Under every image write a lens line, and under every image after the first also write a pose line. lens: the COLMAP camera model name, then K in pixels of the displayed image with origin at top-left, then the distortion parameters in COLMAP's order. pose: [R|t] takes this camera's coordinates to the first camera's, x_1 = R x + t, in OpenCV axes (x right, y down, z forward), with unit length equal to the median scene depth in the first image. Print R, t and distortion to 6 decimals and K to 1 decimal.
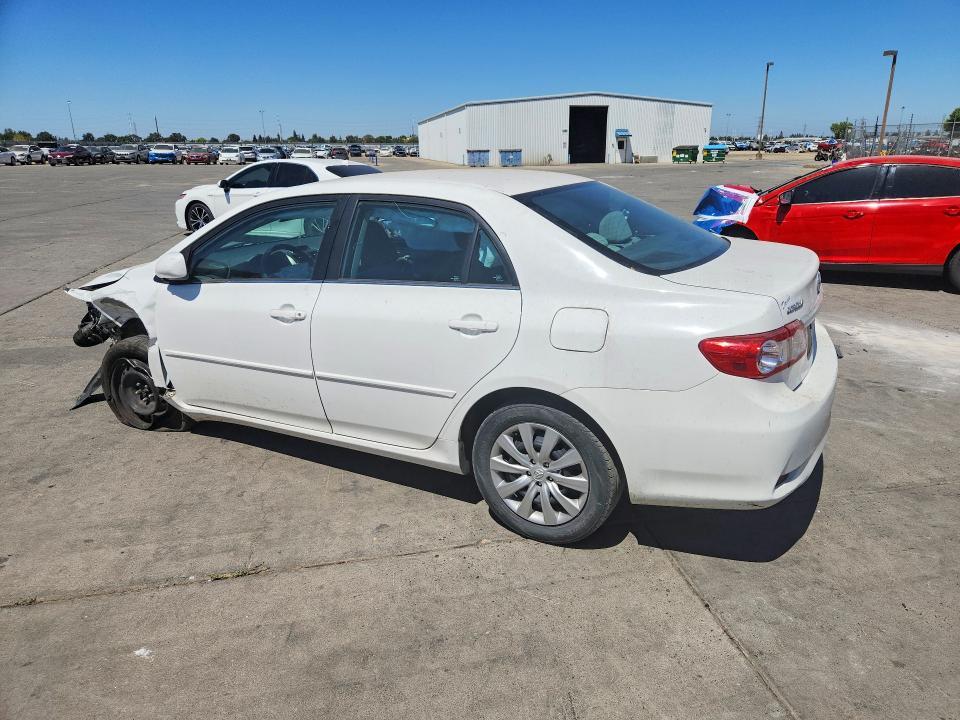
lens RADIAL K [[665.3, 0, 481.1], [0, 665.3, 355.5], [0, 0, 1]] dist [0.021462, -0.009418]
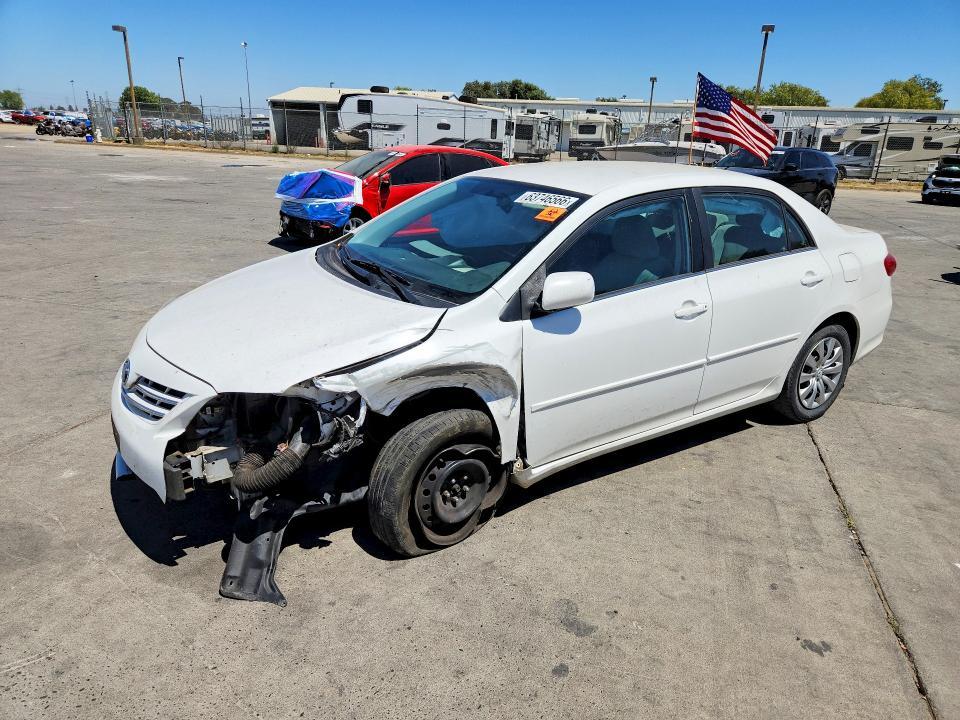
lens RADIAL K [[700.3, 0, 480.0], [0, 700.3, 365.1], [0, 0, 1]] dist [0.013351, 0.006658]
pose [[0.446759, -0.254971, 0.857552, -1.378843], [0.227016, 0.959465, 0.167004, -0.234664], [-0.865373, 0.120068, 0.486532, 0.781561]]
